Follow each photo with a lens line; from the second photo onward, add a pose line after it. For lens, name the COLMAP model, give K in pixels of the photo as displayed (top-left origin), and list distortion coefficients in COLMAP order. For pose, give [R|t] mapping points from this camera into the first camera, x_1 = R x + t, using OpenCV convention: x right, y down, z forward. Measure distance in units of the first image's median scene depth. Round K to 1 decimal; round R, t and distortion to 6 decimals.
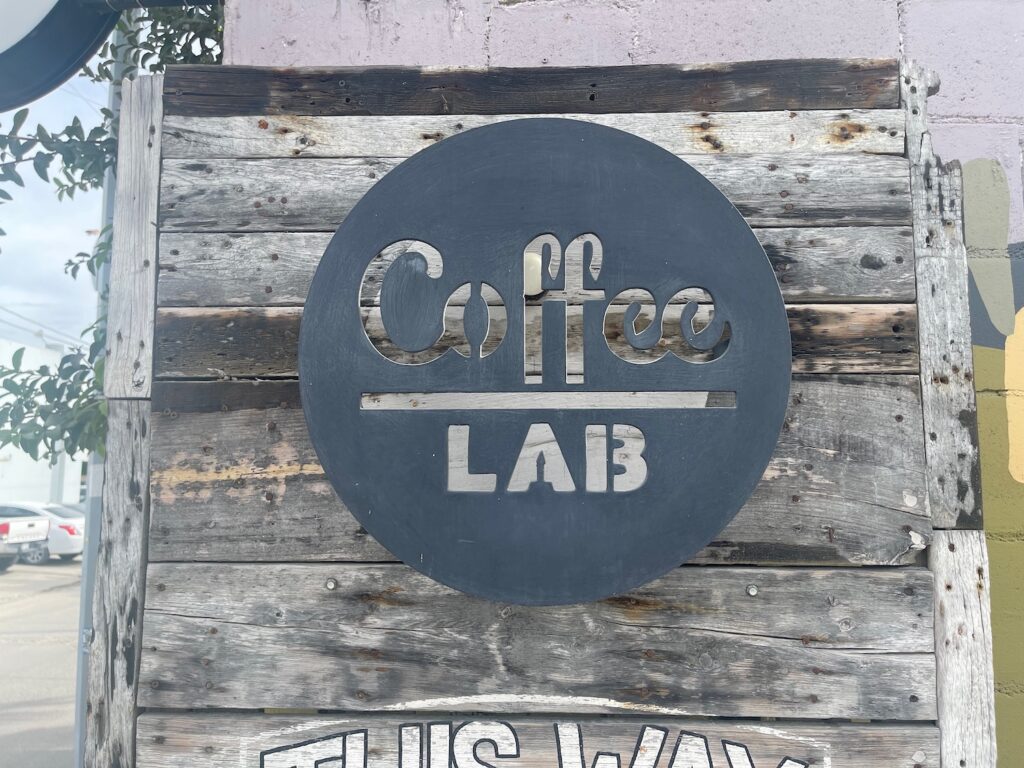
lens RADIAL K [[766.1, 0, 510.6], [0, 766.1, 380.8], [0, 0, 1]] dist [0.046542, -0.033998]
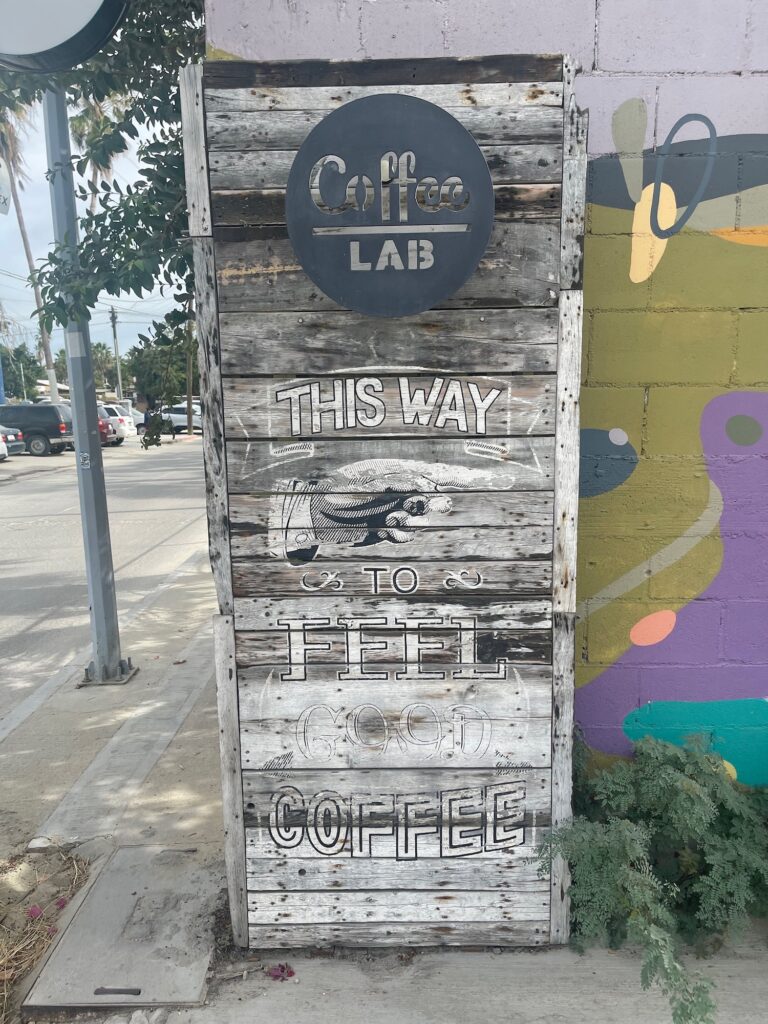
lens RADIAL K [[766.1, 0, 393.5], [0, 766.1, 519.9], [0, 0, 1]] dist [0.046542, -0.033998]
pose [[0.999824, -0.017145, 0.007565, 0.017015], [0.014377, 0.960695, 0.277235, 0.203022], [-0.012021, -0.277077, 0.960772, -1.368042]]
